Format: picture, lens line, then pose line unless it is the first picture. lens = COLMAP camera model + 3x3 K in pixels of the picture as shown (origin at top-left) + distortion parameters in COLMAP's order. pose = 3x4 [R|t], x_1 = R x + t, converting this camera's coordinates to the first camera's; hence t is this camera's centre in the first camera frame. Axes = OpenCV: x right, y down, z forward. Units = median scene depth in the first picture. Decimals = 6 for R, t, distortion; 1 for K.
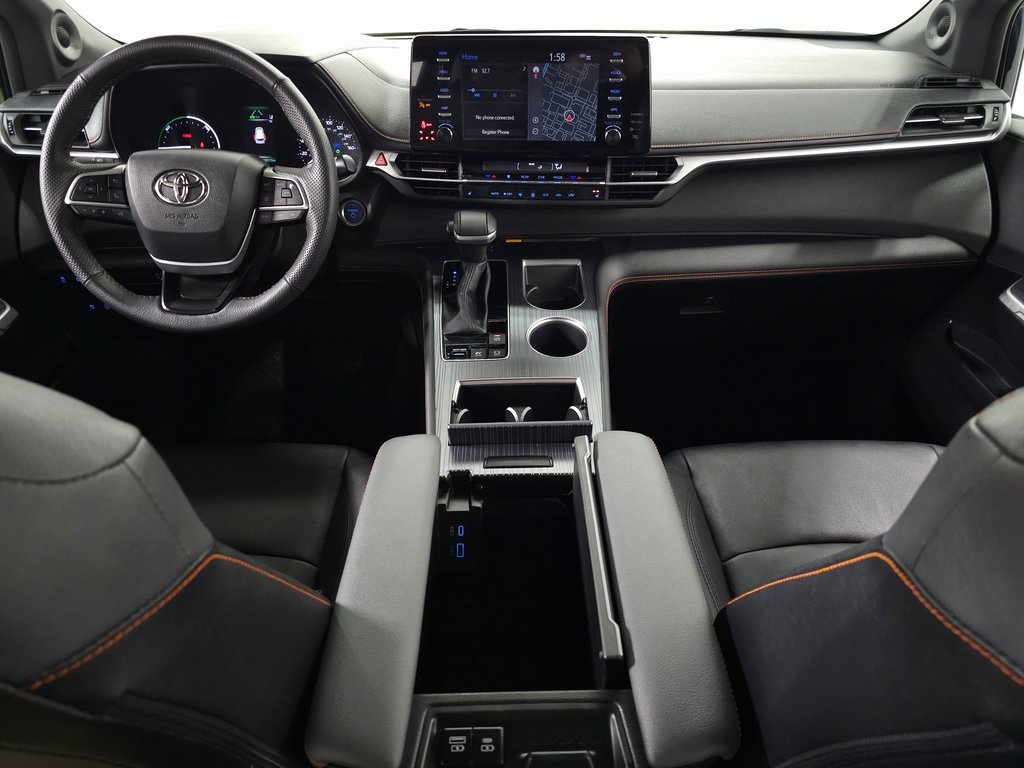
lens RADIAL K [[700.3, 0, 510.5], [0, 700.3, 390.1], [0, 0, 1]] dist [0.037737, -0.046515]
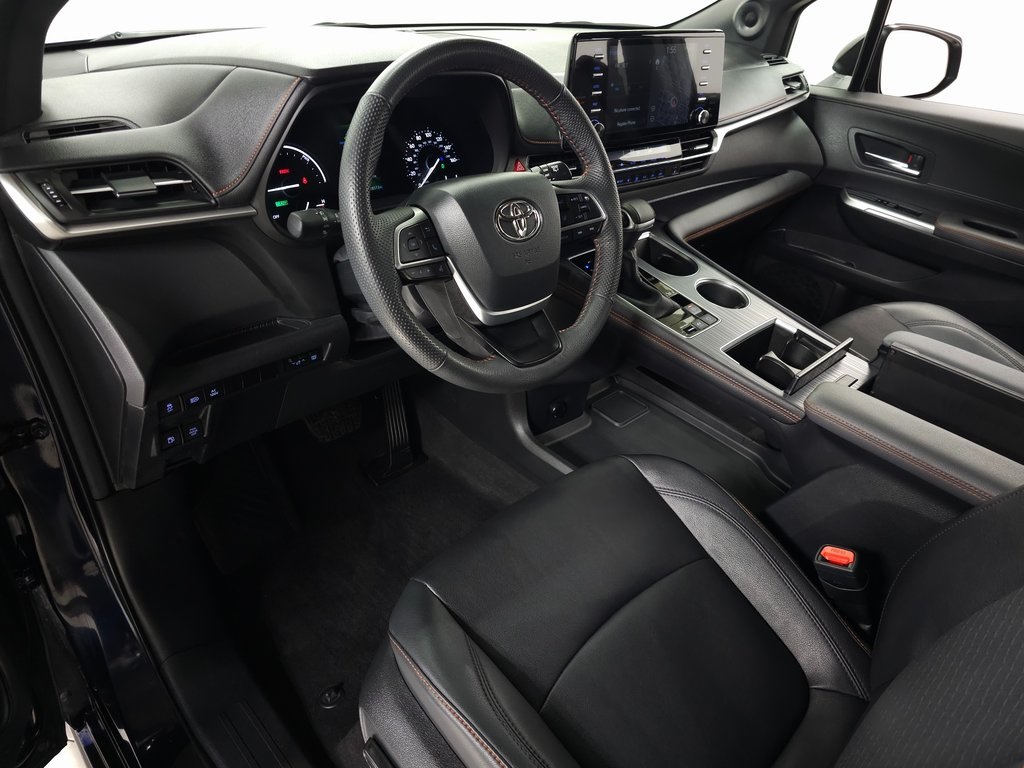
lens RADIAL K [[700.3, 0, 510.5], [0, 700.3, 390.1], [0, 0, 1]] dist [0.037737, -0.046515]
pose [[0.726036, -0.323890, 0.606603, -0.872739], [0.316636, 0.940512, 0.123200, -0.167152], [-0.610421, 0.102624, 0.785401, 0.302878]]
